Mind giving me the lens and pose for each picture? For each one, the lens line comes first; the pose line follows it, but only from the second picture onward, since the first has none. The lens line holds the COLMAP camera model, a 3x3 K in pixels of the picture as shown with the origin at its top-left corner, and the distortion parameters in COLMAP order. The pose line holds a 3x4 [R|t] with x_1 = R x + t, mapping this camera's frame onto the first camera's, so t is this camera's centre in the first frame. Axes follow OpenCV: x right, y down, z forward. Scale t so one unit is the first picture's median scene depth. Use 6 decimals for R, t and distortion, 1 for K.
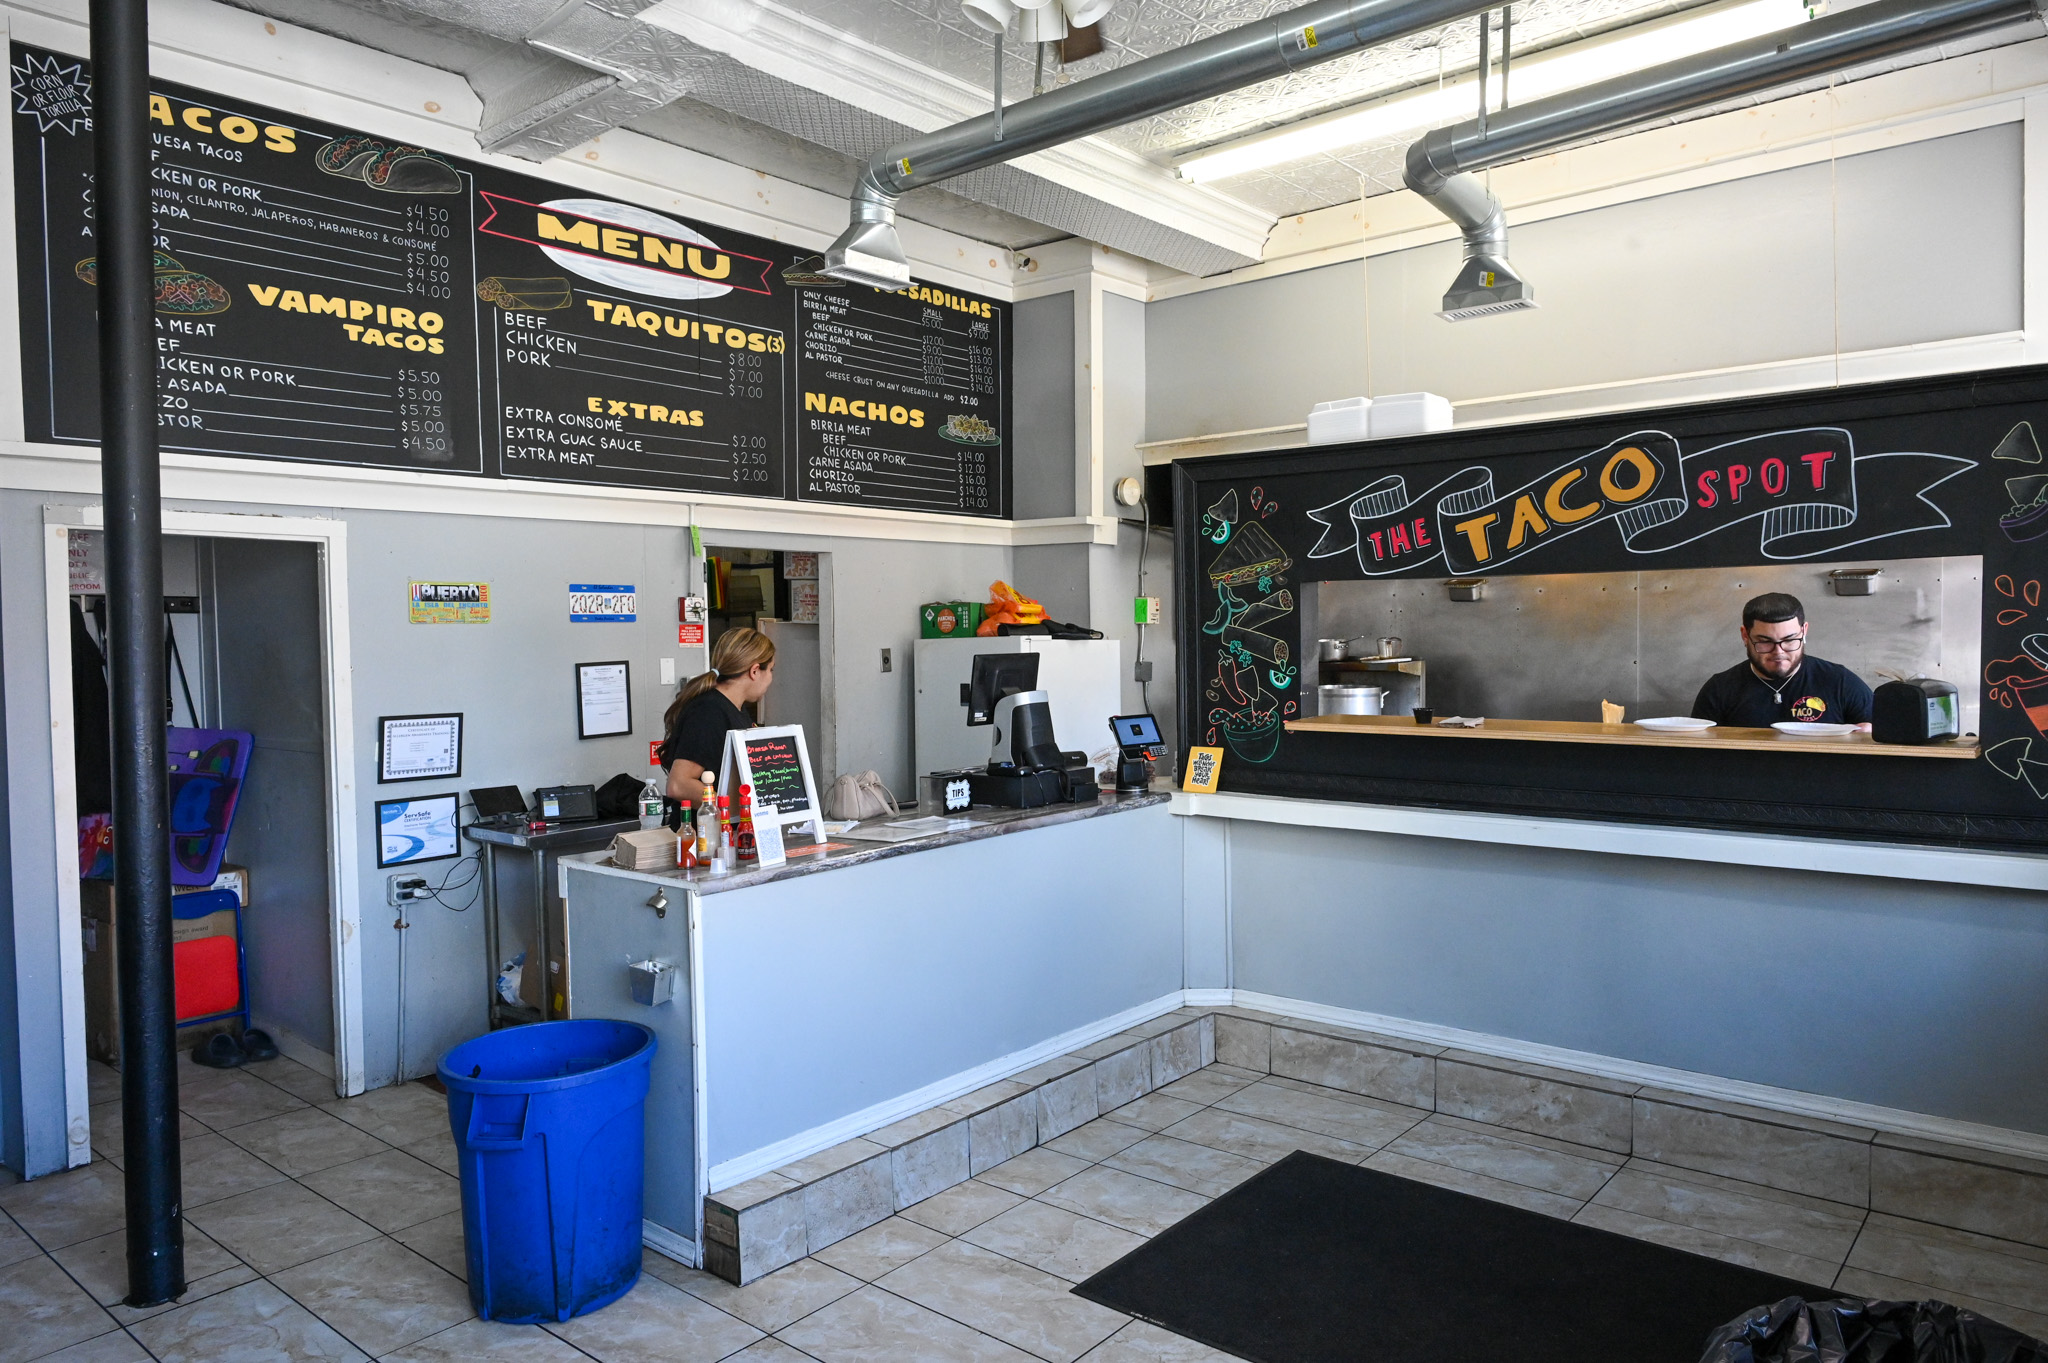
lens RADIAL K [[1365.3, 0, 1024.0], [0, 1365.3, 681.5], [0, 0, 1]] dist [-0.005084, -0.002932]
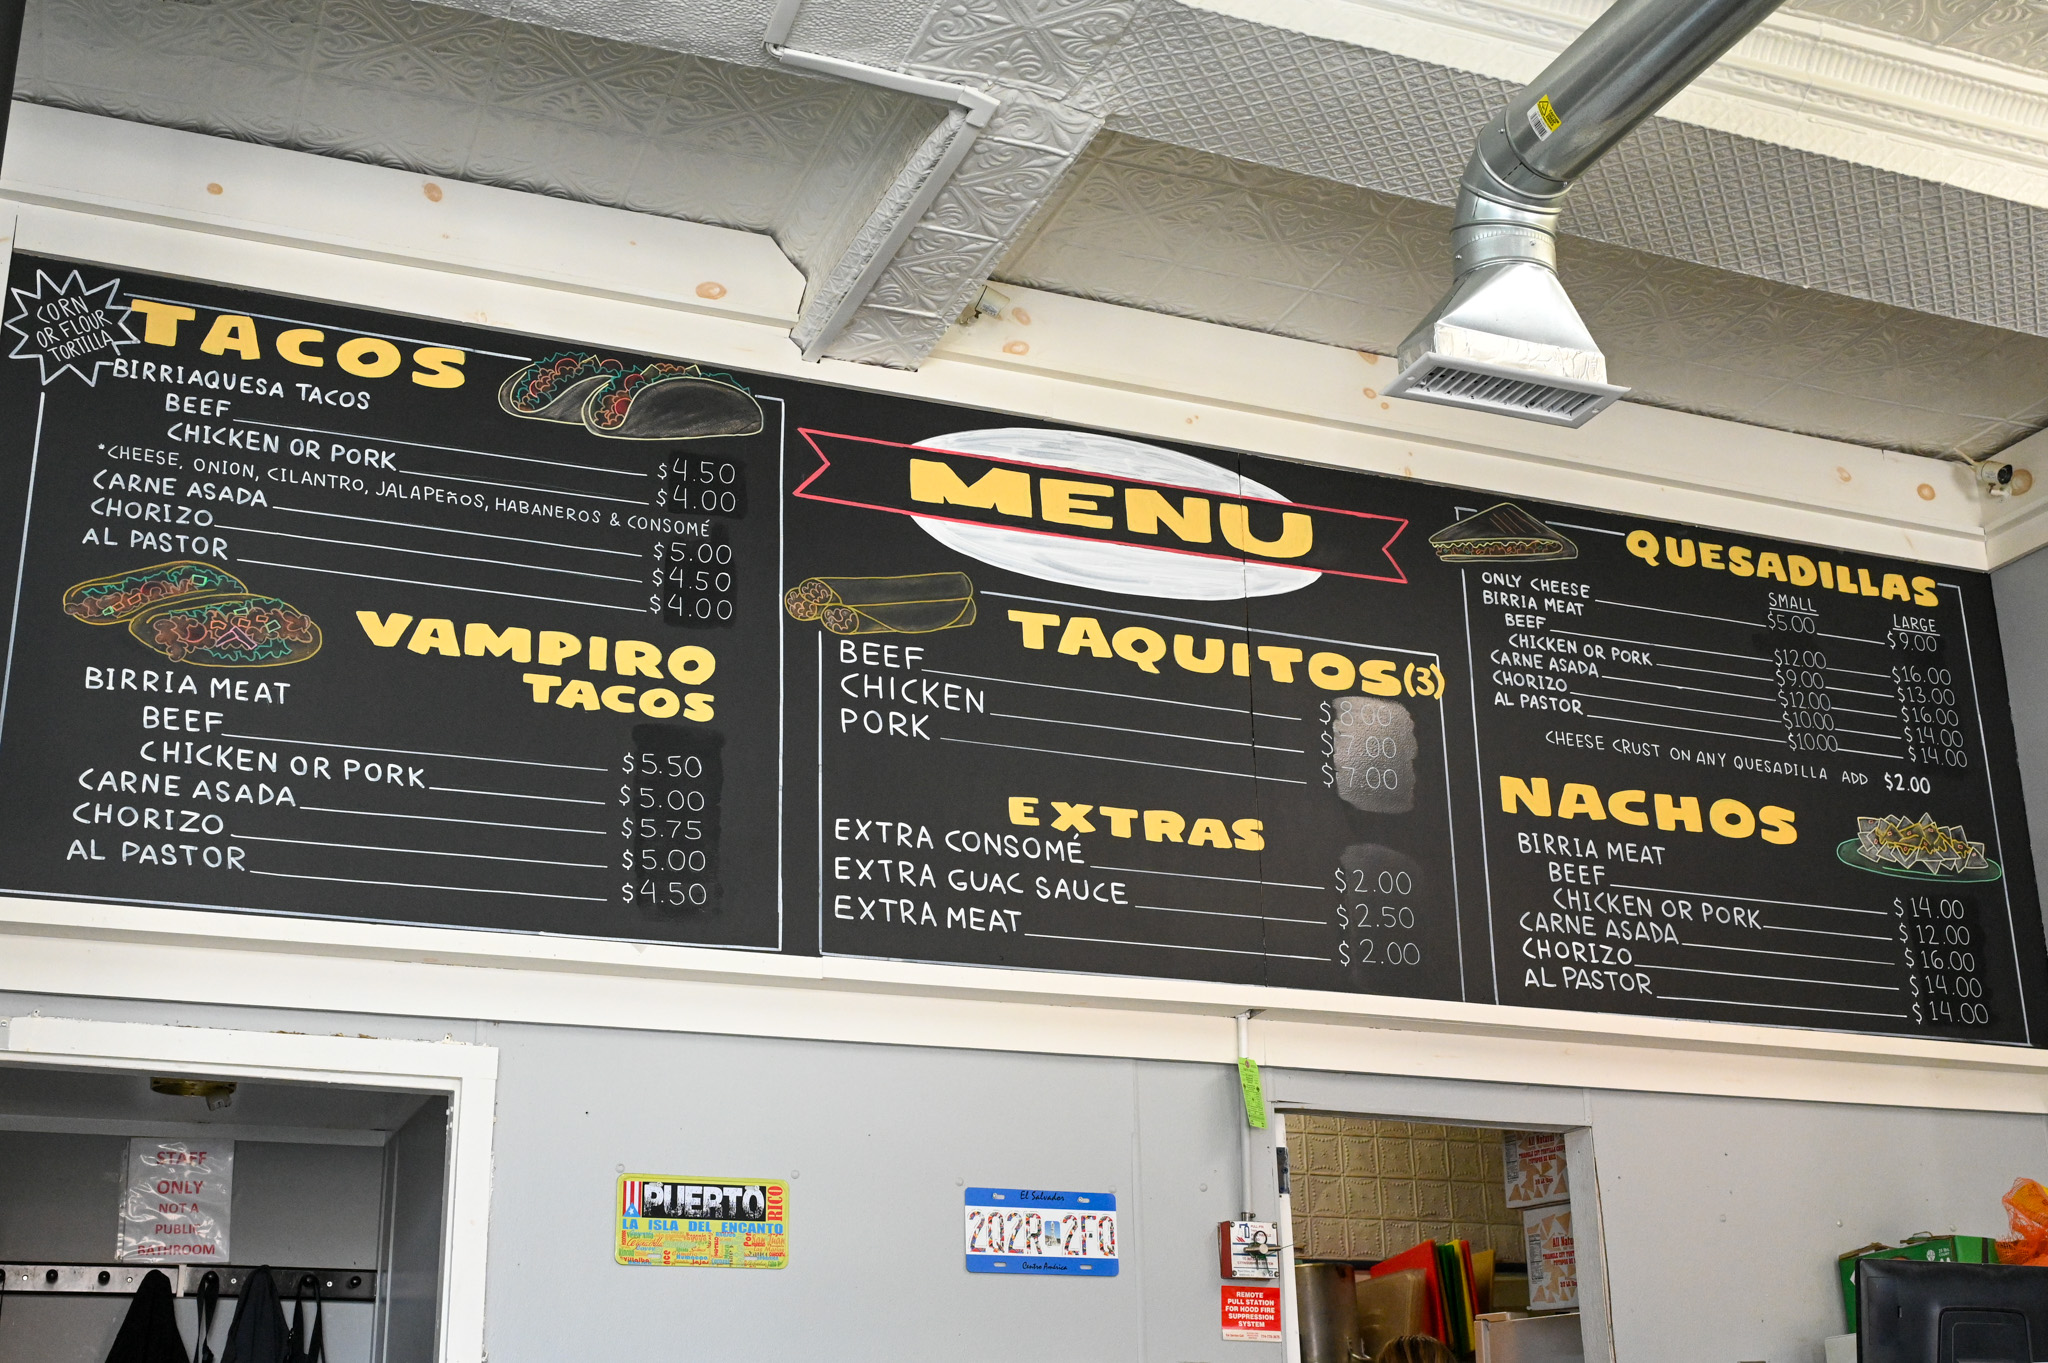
lens RADIAL K [[2398.6, 0, 1024.0], [0, 2398.6, 681.5], [0, 0, 1]] dist [-0.007555, -0.006333]
pose [[0.887506, -0.155502, -0.433765, 0.062639], [-0.014653, 0.931339, -0.363859, 0.064890], [0.460563, 0.329283, 0.824290, 0.292682]]
